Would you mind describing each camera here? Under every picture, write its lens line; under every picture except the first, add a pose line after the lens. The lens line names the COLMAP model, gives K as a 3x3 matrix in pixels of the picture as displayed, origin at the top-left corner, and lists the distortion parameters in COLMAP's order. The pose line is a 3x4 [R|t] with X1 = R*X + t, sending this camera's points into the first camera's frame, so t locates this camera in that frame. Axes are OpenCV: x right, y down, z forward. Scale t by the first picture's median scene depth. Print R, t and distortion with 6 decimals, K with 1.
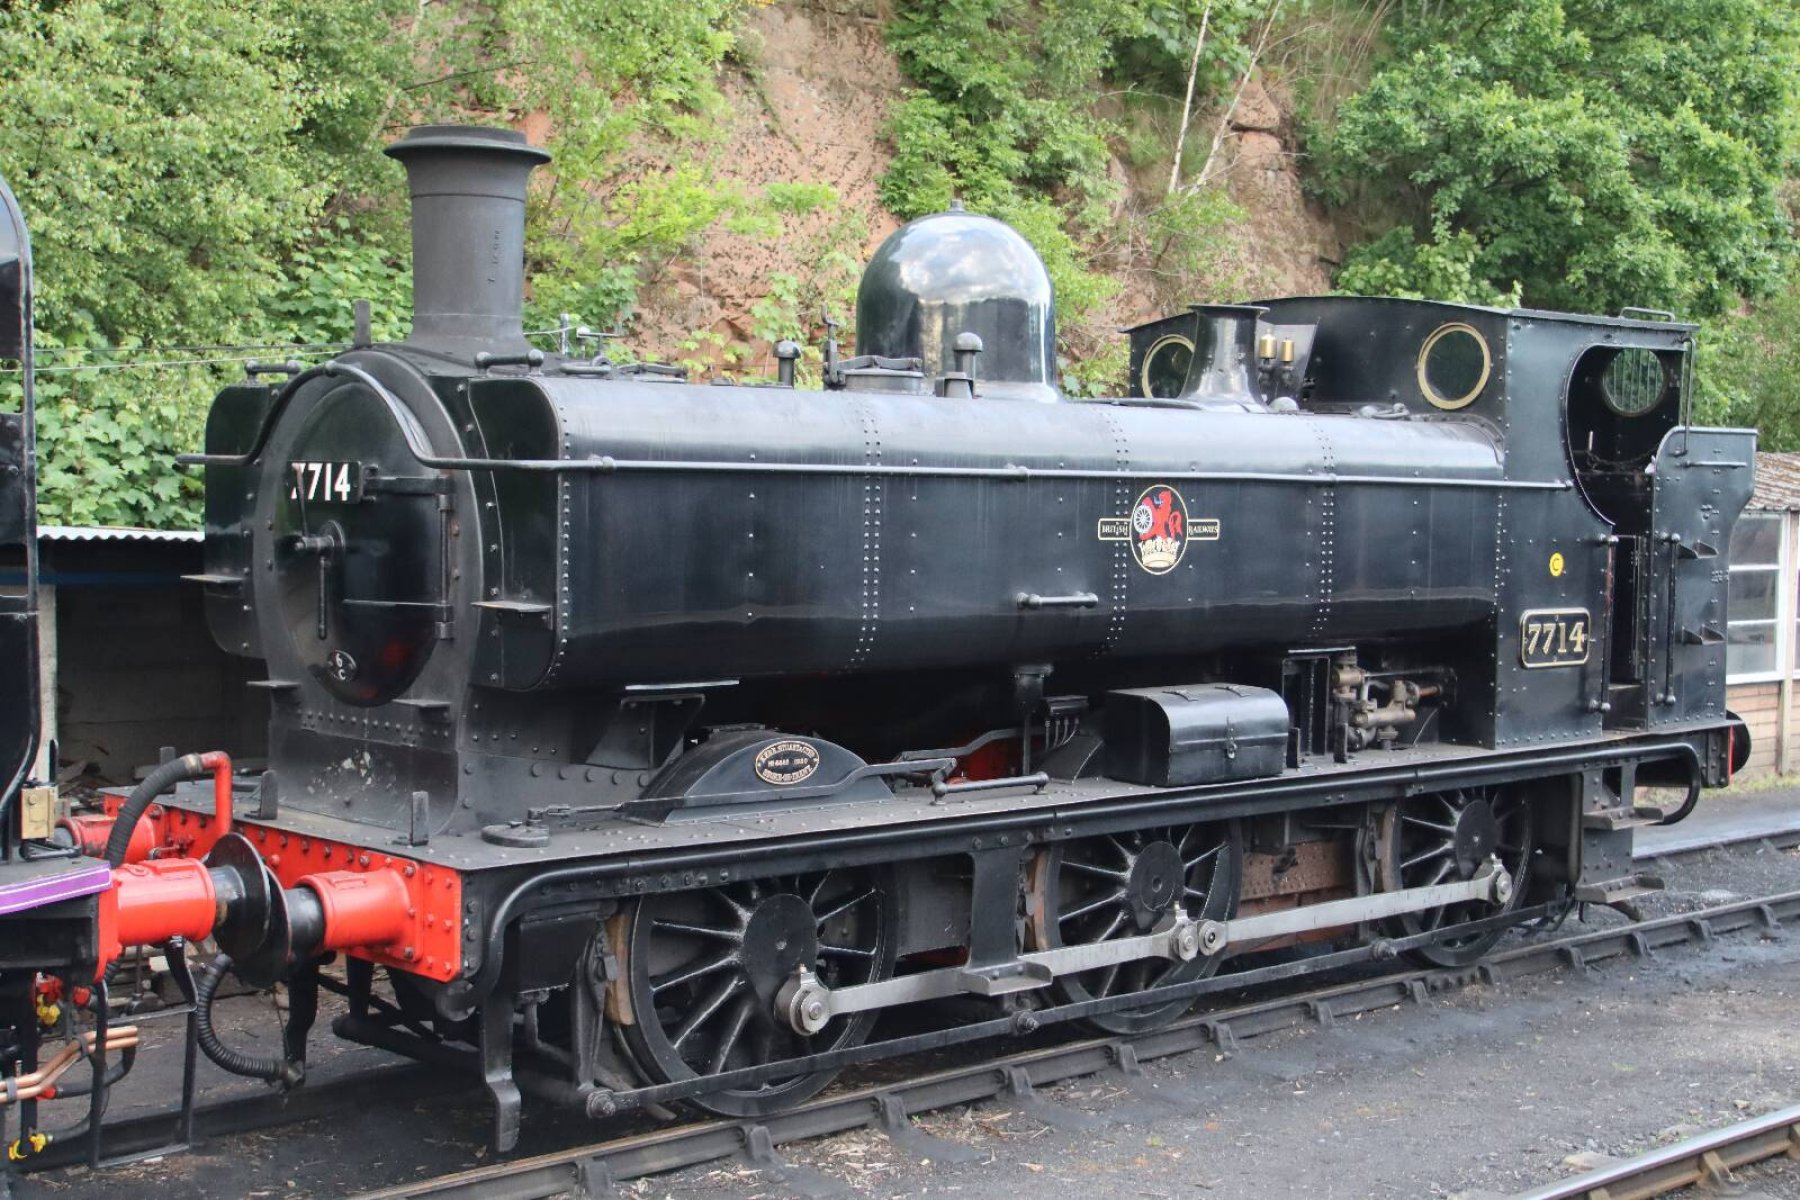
lens RADIAL K [[2543.1, 0, 937.6], [0, 2543.1, 668.6], [0, 0, 1]] dist [-0.068857, 0.000000]
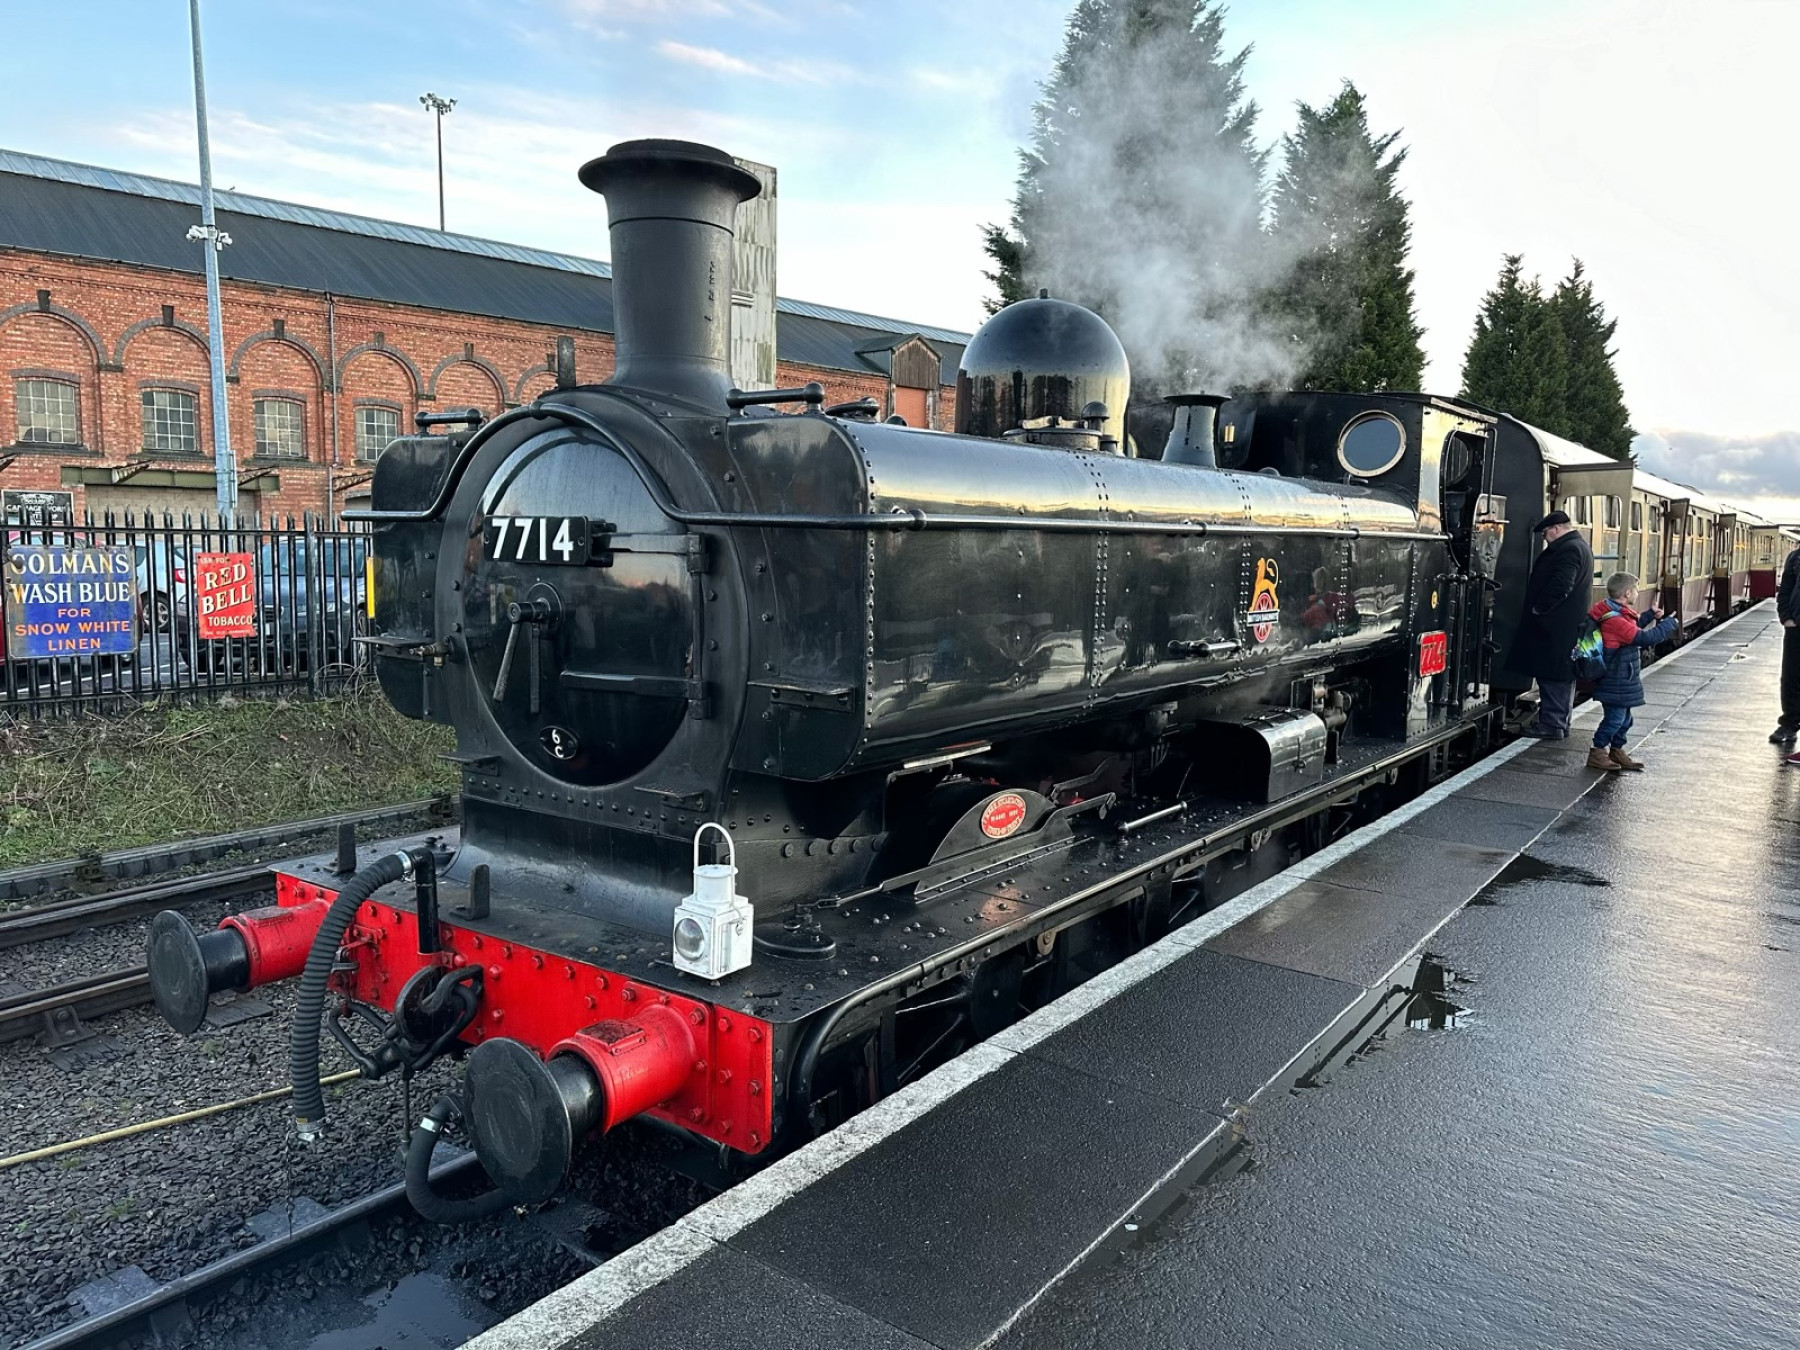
lens RADIAL K [[1264.5, 0, 901.6], [0, 1264.5, 670.2], [0, 0, 1]] dist [0.045031, -0.002235]
pose [[0.986377, -0.021959, 0.163026, -0.179684], [0.017174, 0.999381, 0.030702, -0.037210], [-0.163599, -0.027484, 0.986144, 0.508724]]
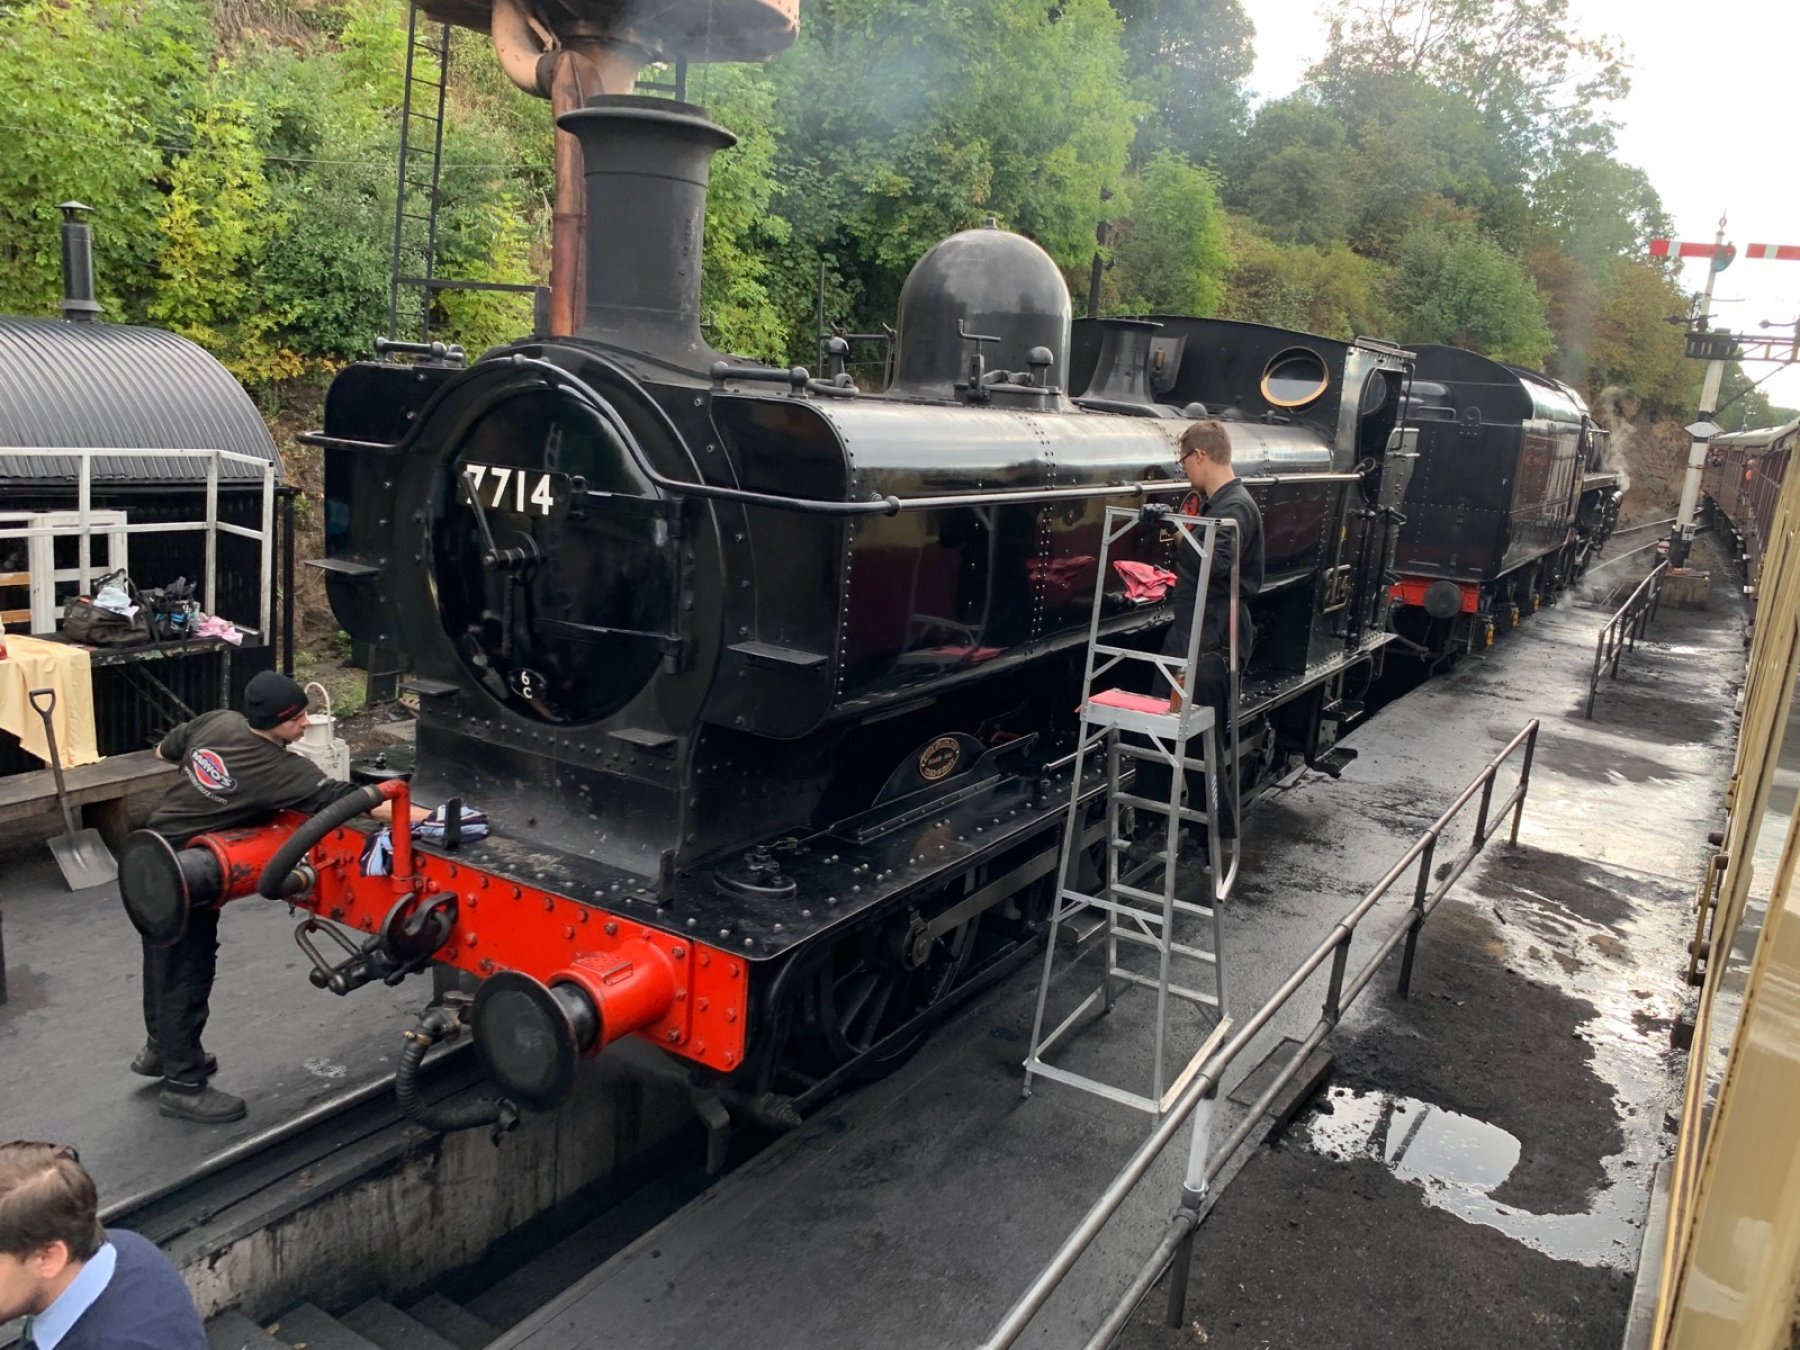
lens RADIAL K [[1386.6, 0, 913.1], [0, 1386.6, 682.7], [0, 0, 1]] dist [-0.005864, -0.003267]
pose [[0.964580, -0.003288, 0.263770, -0.223289], [-0.035054, 0.989457, 0.140521, -0.076150], [-0.261451, -0.144790, 0.954295, 0.447797]]
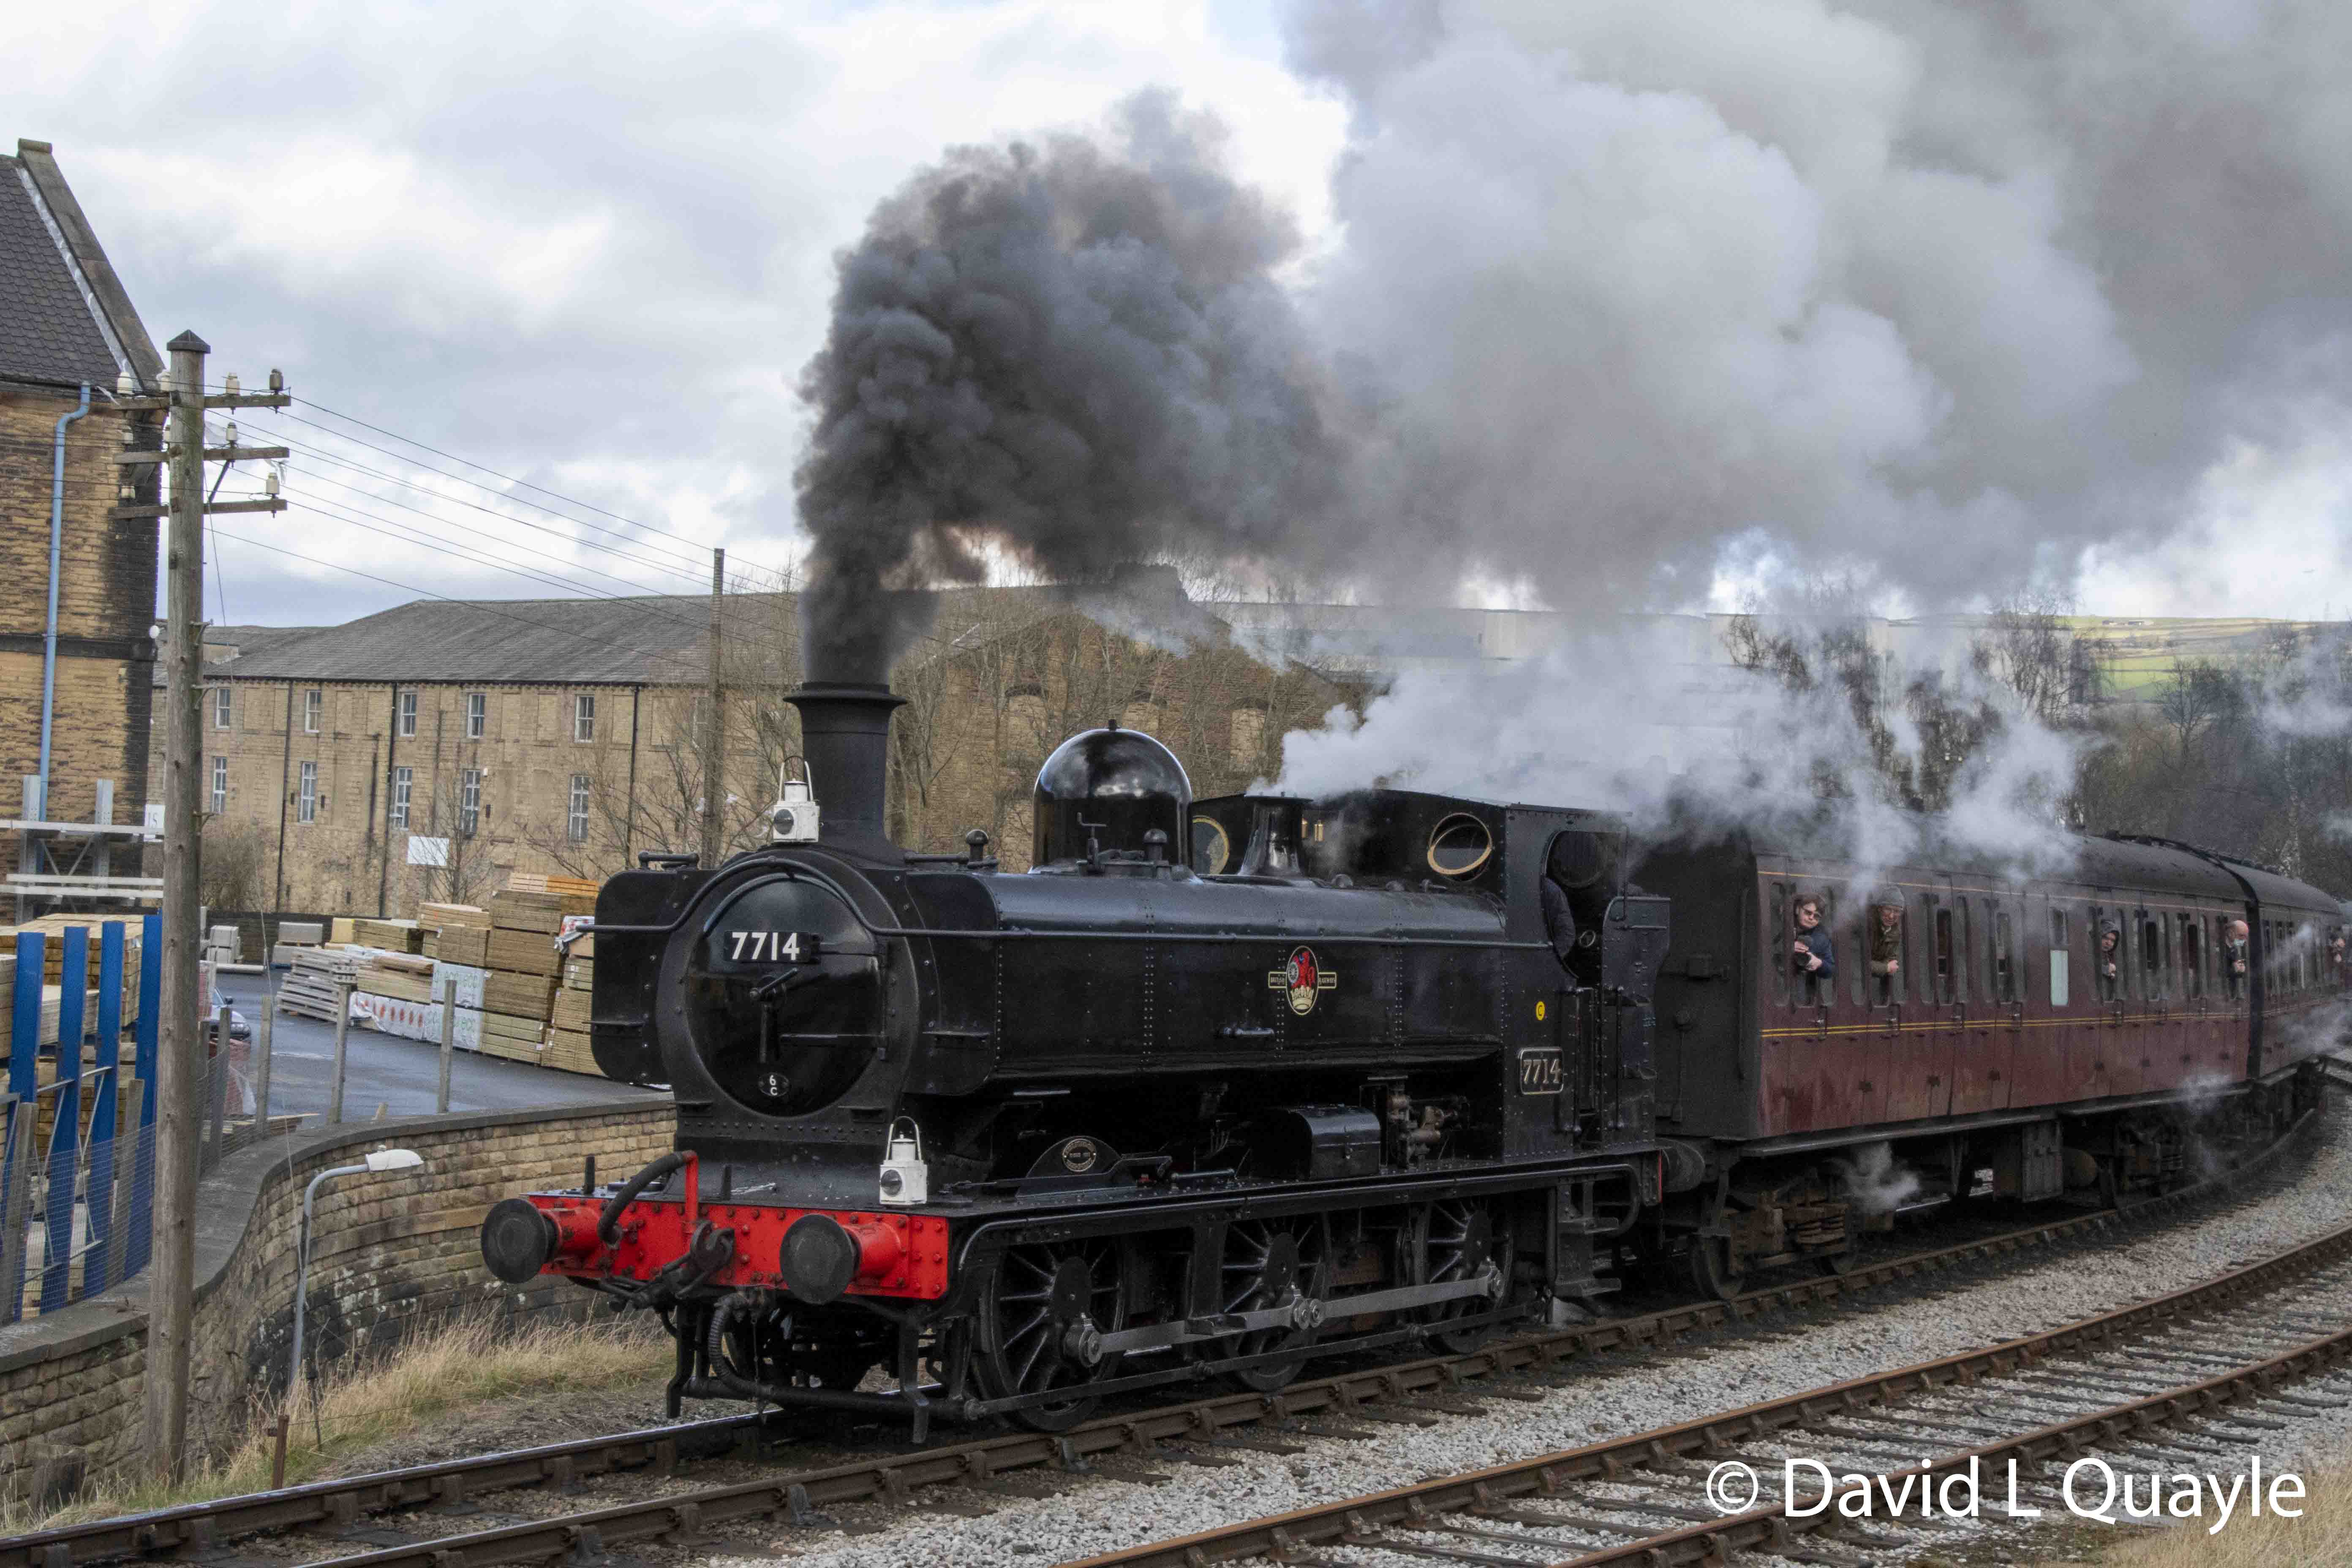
lens RADIAL K [[3786.8, 0, 1164.4], [0, 3786.8, 775.1], [0, 0, 1]] dist [0.224718, 0.000000]
pose [[0.965312, 0.010154, 0.260903, -0.536987], [0.019830, 0.993506, -0.112034, 0.062461], [-0.260347, 0.113322, 0.958842, -0.945045]]
